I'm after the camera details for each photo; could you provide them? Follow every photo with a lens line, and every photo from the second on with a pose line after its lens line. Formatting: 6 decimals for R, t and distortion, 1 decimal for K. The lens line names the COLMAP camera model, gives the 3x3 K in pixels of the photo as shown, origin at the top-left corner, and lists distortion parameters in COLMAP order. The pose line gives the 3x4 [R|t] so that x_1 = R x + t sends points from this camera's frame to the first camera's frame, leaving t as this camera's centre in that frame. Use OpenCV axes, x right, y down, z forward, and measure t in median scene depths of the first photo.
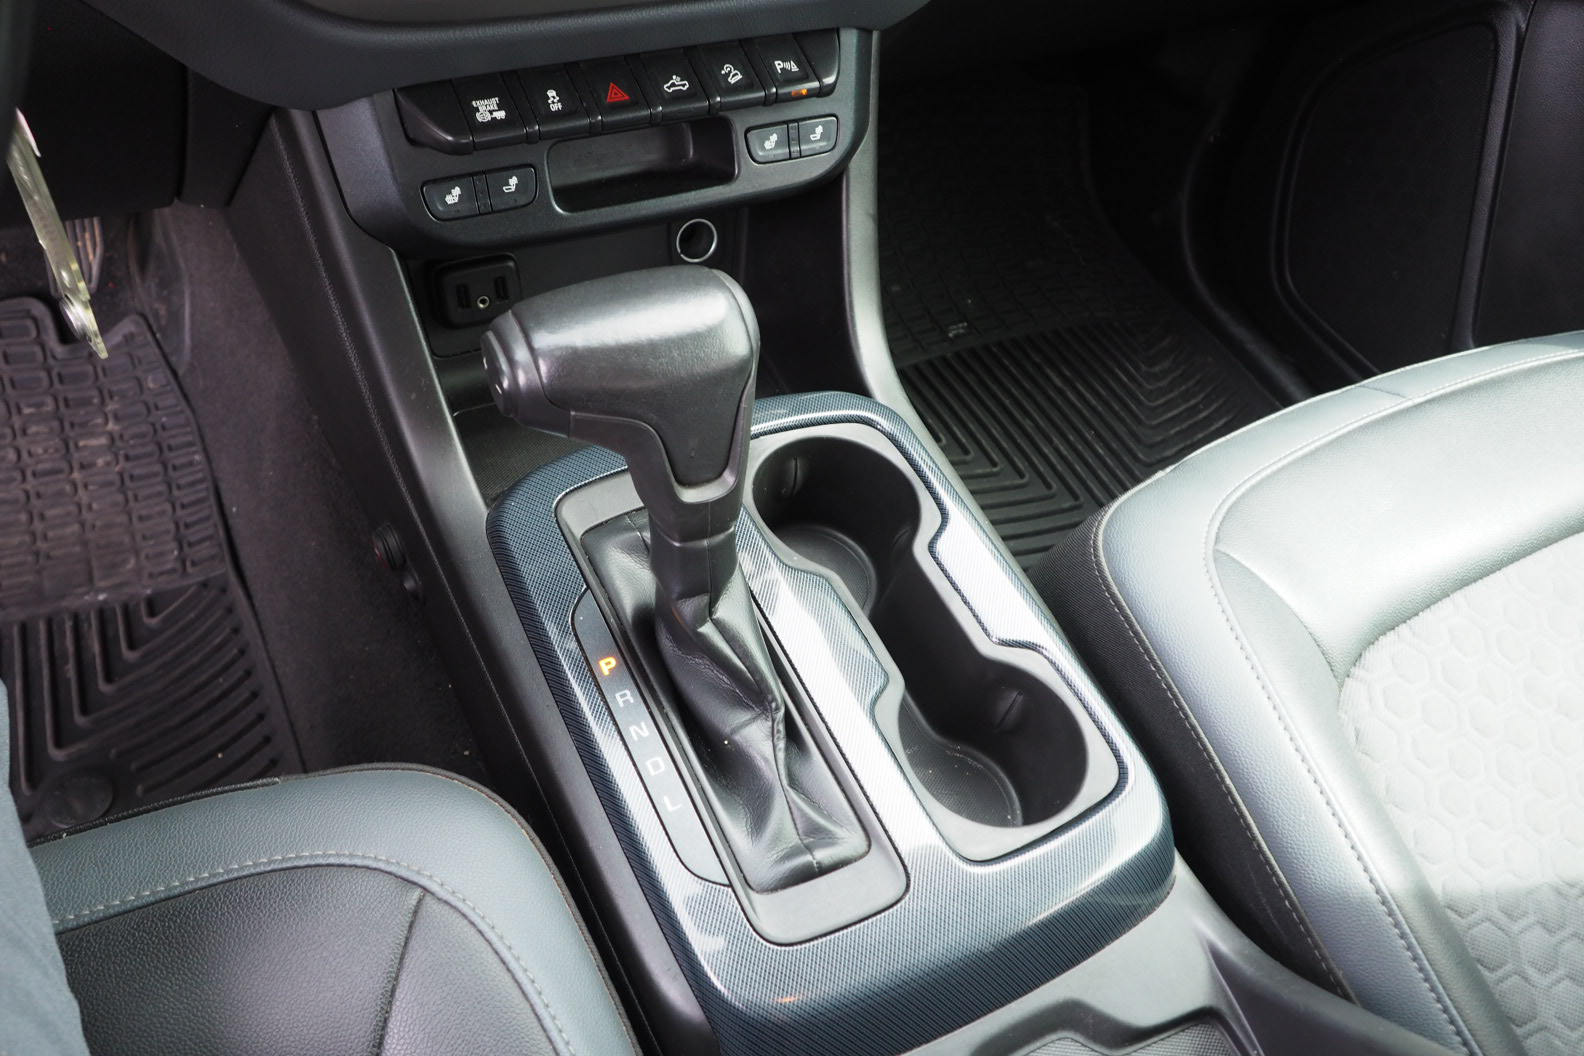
lens RADIAL K [[1190.8, 0, 771.8], [0, 1190.8, 530.3], [0, 0, 1]] dist [-0.011069, -0.000243]
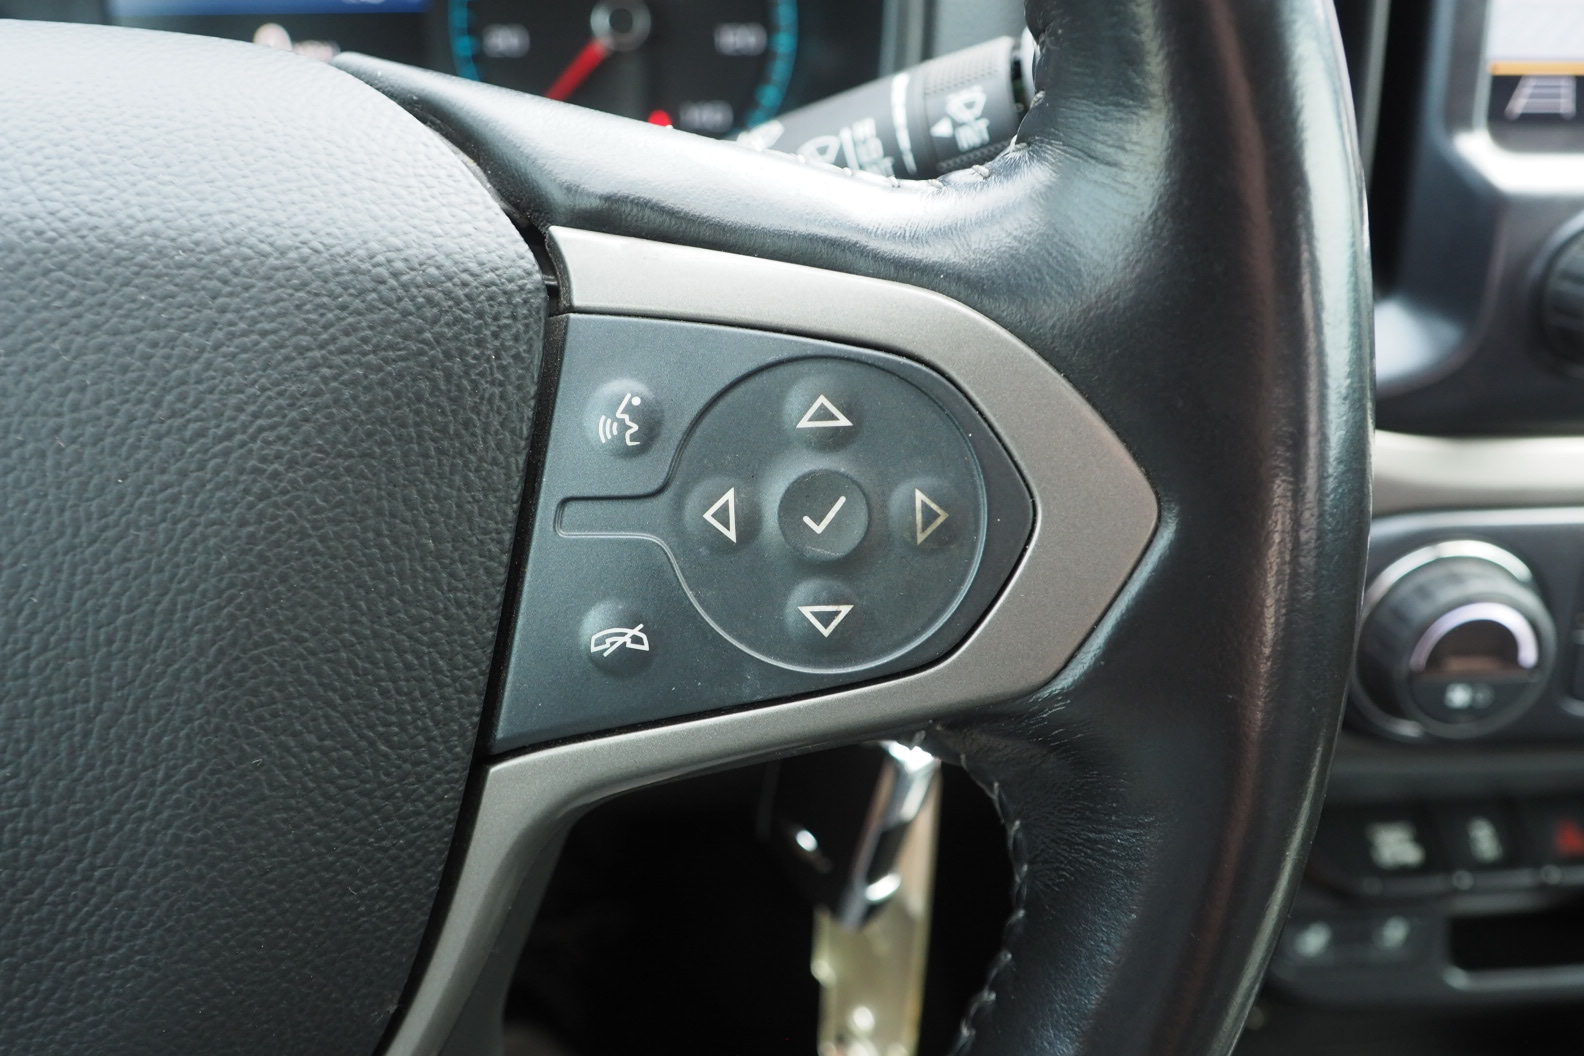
lens RADIAL K [[1359.4, 0, 776.3], [0, 1359.4, 533.3], [0, 0, 1]] dist [-0.030761, -0.000359]
pose [[0.918262, 0.112065, -0.379784, -0.266801], [-0.226100, 0.935778, -0.270552, -0.205099], [0.325074, 0.334307, 0.884627, 0.088001]]
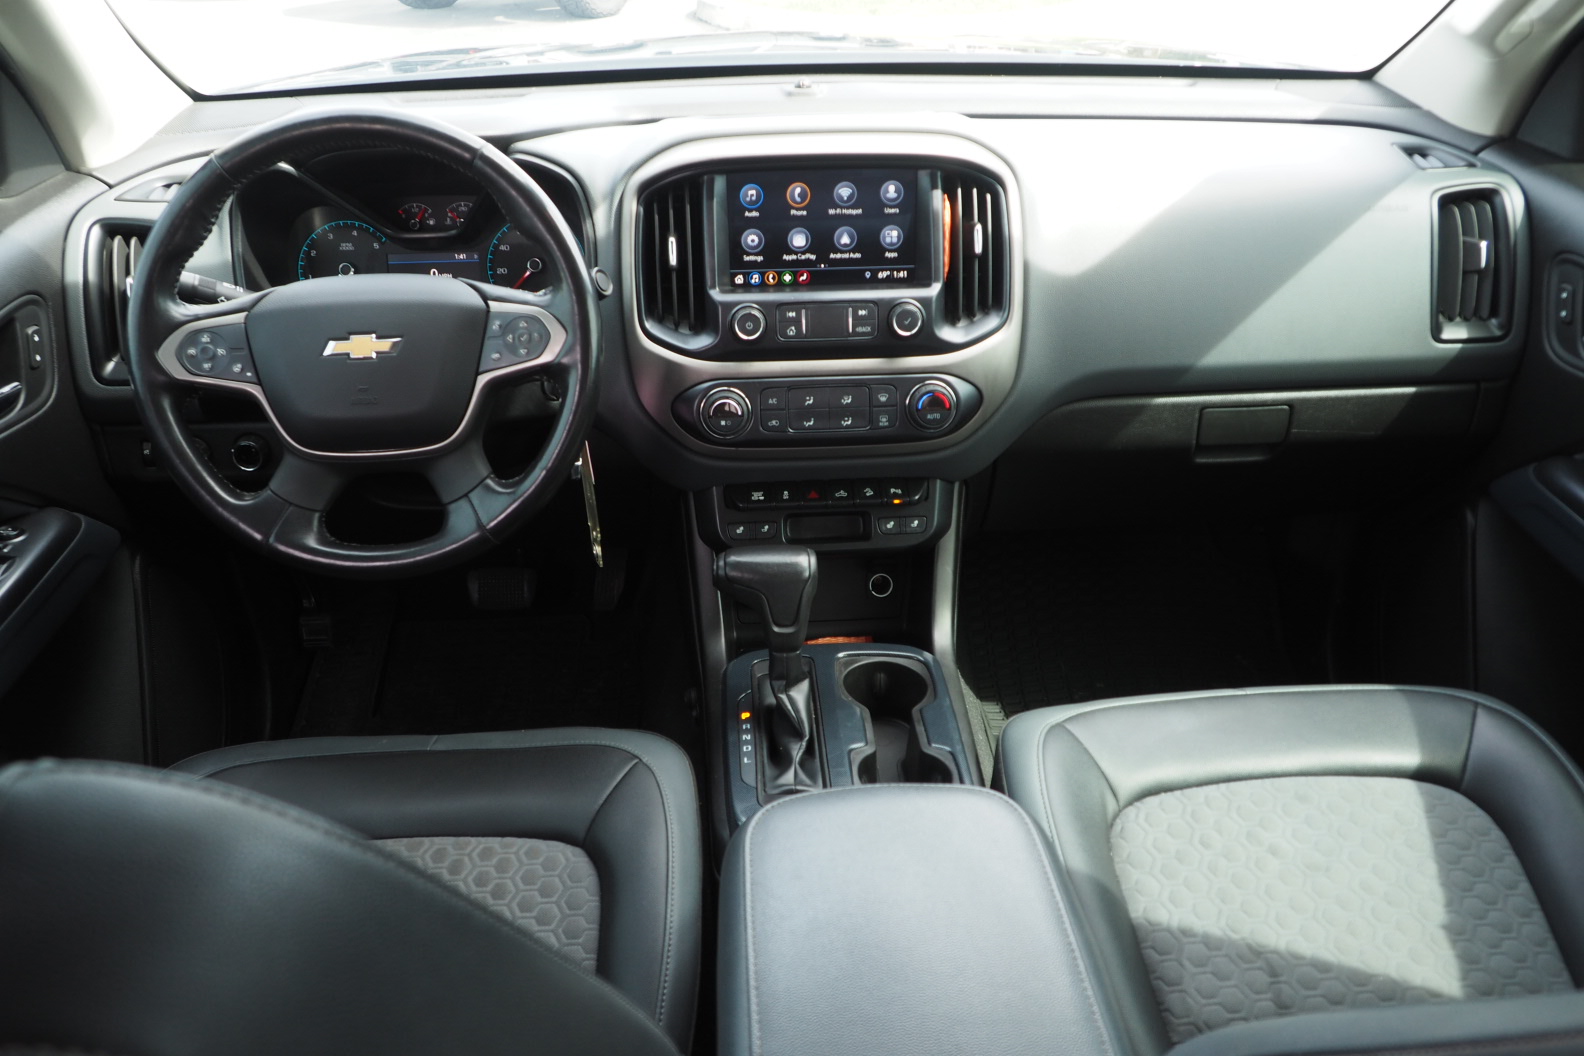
lens RADIAL K [[1246.9, 0, 795.2], [0, 1246.9, 527.9], [0, 0, 1]] dist [-0.007759, 0.003227]
pose [[0.910689, 0.051980, -0.409810, 0.797241], [-0.223269, 0.896604, -0.382429, 0.600410], [0.347559, 0.439772, 0.828133, -0.956013]]
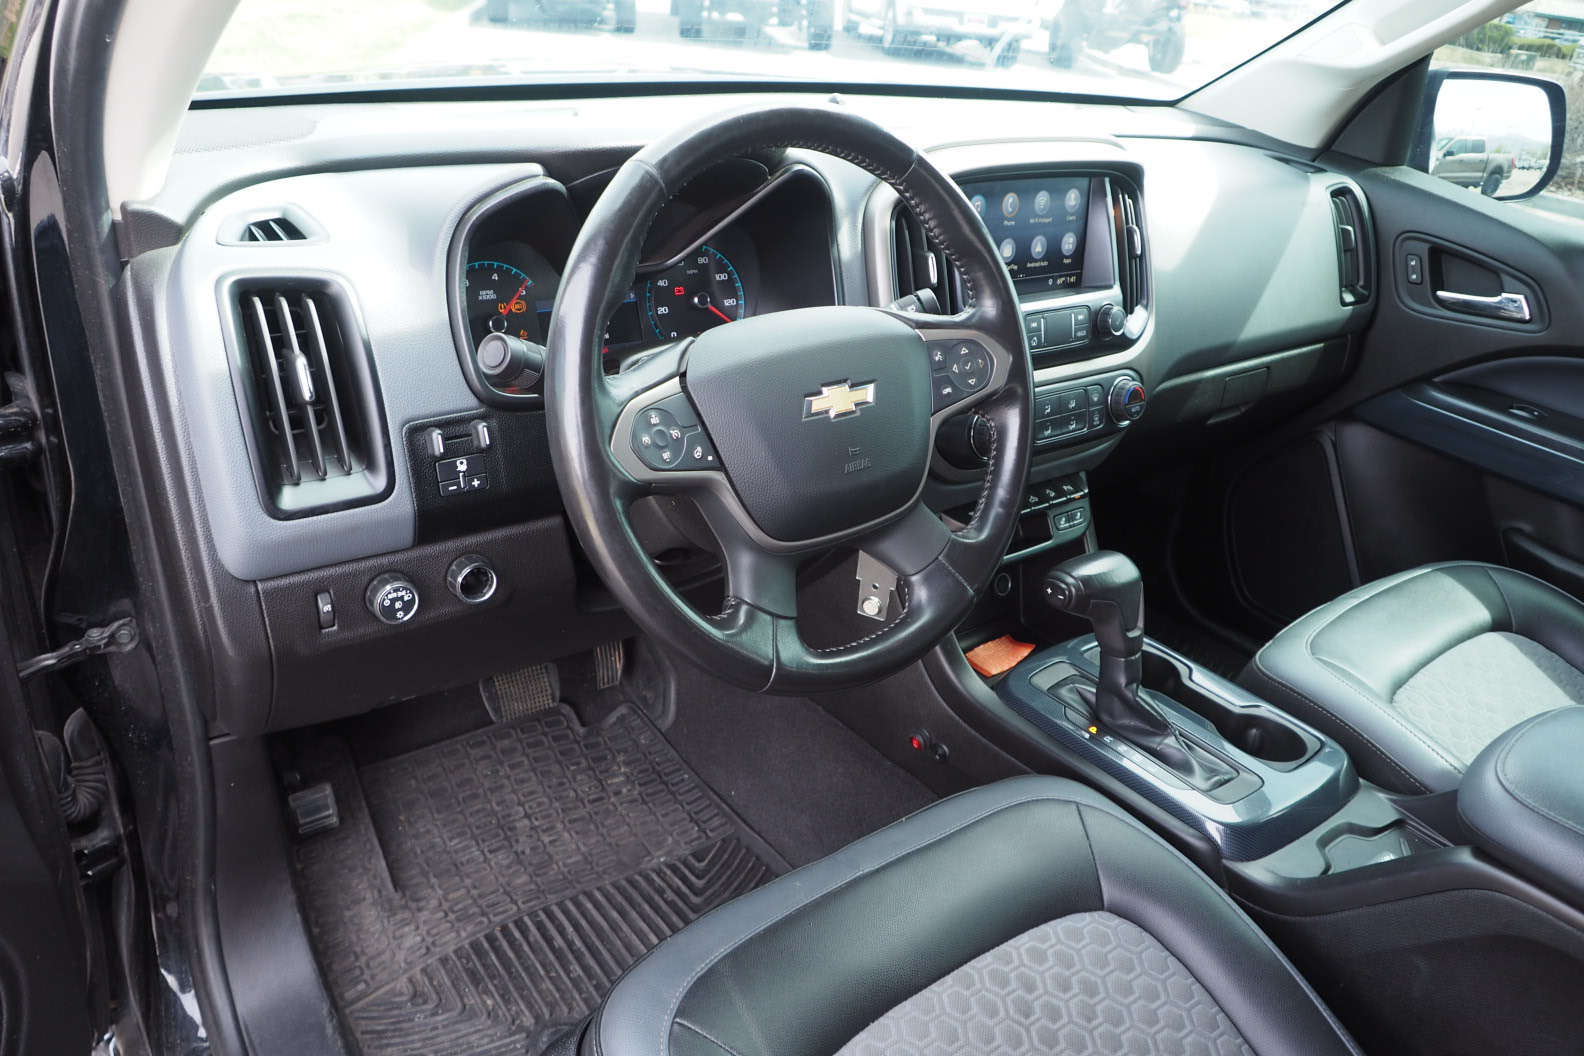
lens RADIAL K [[1120.3, 0, 797.4], [0, 1120.3, 530.8], [0, 0, 1]] dist [-0.021599, 0.002566]
pose [[0.980718, -0.140095, 0.136252, -0.811916], [0.183485, 0.900068, -0.395234, 0.445269], [-0.067265, 0.412614, 0.908419, -0.900168]]
